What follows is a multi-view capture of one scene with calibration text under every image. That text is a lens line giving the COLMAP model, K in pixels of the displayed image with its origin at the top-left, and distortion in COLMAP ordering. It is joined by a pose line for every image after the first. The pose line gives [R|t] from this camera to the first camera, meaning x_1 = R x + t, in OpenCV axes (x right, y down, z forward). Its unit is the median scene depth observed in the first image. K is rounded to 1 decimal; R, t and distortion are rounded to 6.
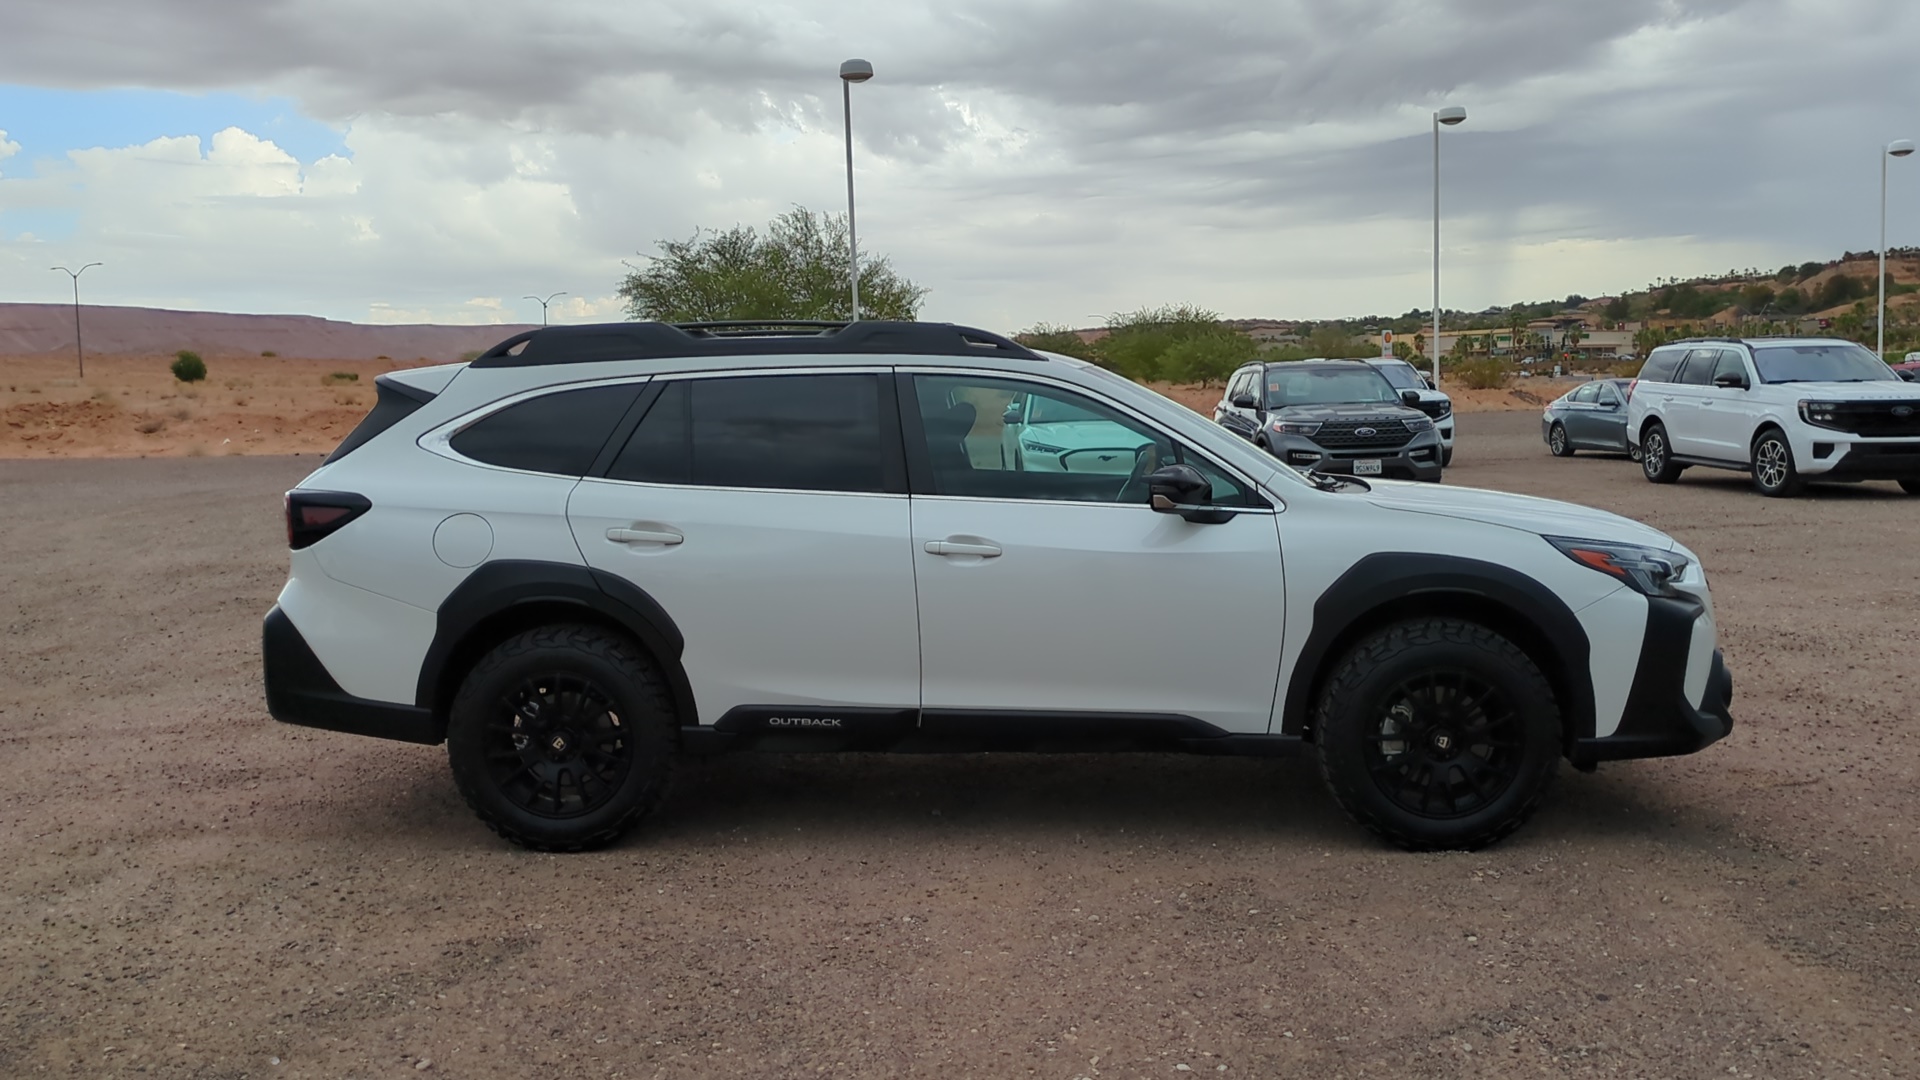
lens RADIAL K [[1649.8, 0, 972.9], [0, 1649.8, 533.6], [0, 0, 1]] dist [0.061522, -0.084957]
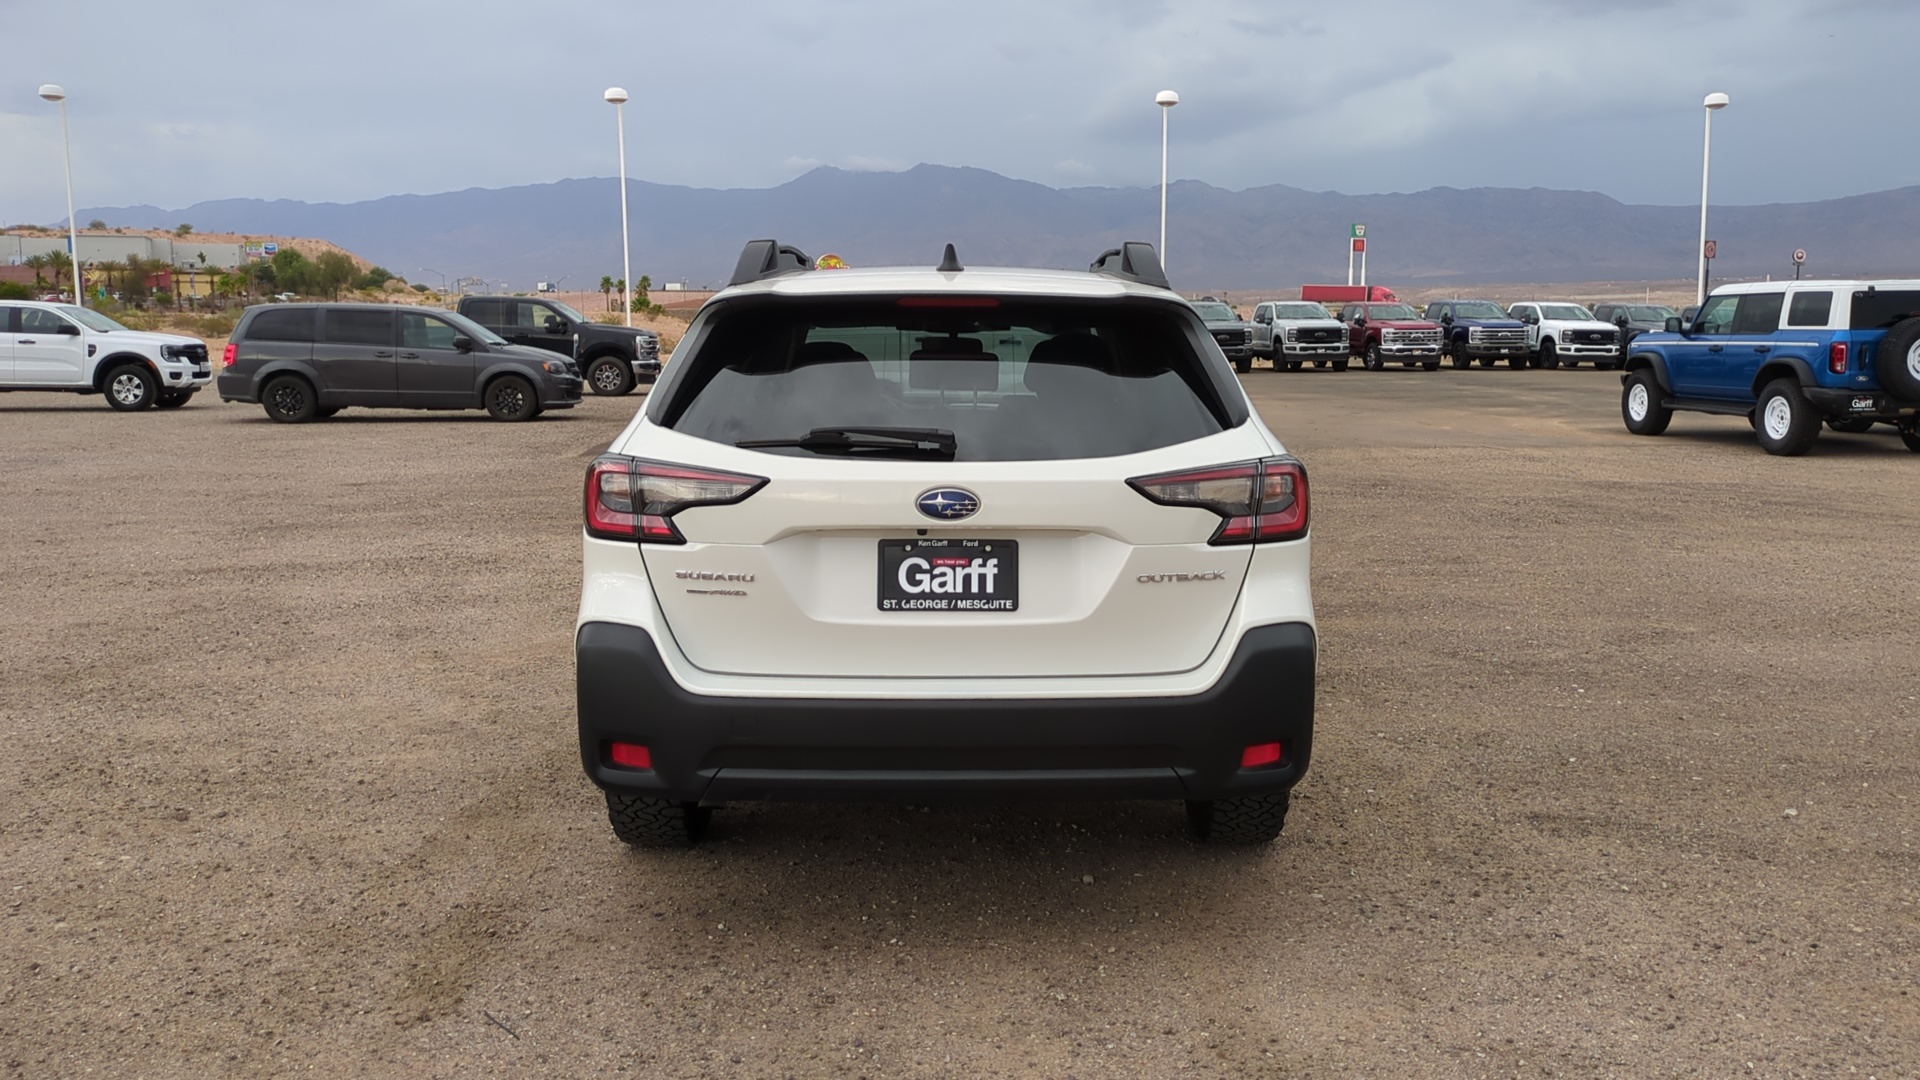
lens RADIAL K [[1649.8, 0, 972.9], [0, 1649.8, 533.6], [0, 0, 1]] dist [0.061522, -0.084957]
pose [[-0.080714, -0.106814, 0.990997, -0.315117], [0.085964, 0.989791, 0.113686, -0.024411], [-0.993023, 0.094367, -0.070707, 0.340121]]
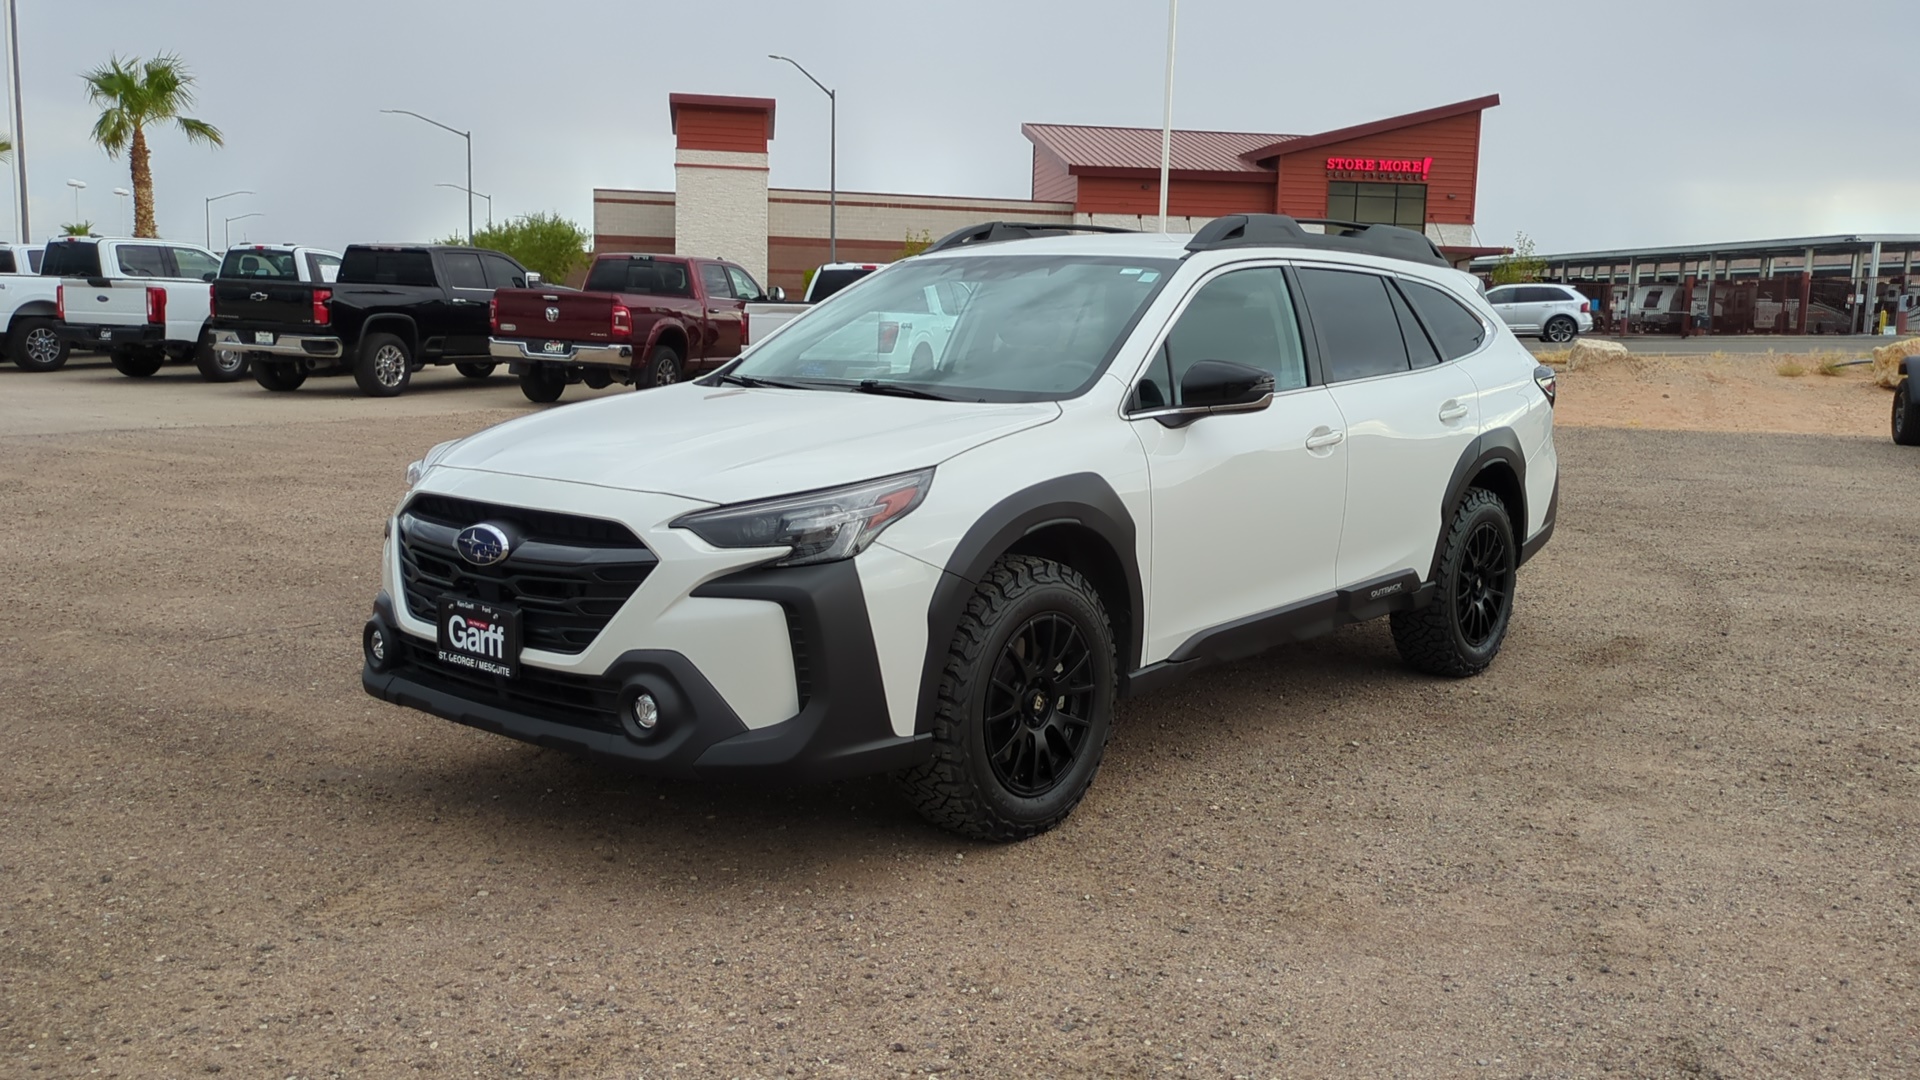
lens RADIAL K [[1649.8, 0, 972.9], [0, 1649.8, 533.6], [0, 0, 1]] dist [0.061522, -0.084957]
pose [[-0.580965, 0.112320, -0.806141, 0.266755], [-0.080641, 0.977616, 0.194328, -0.040611], [0.809924, 0.177906, -0.558903, 0.481633]]
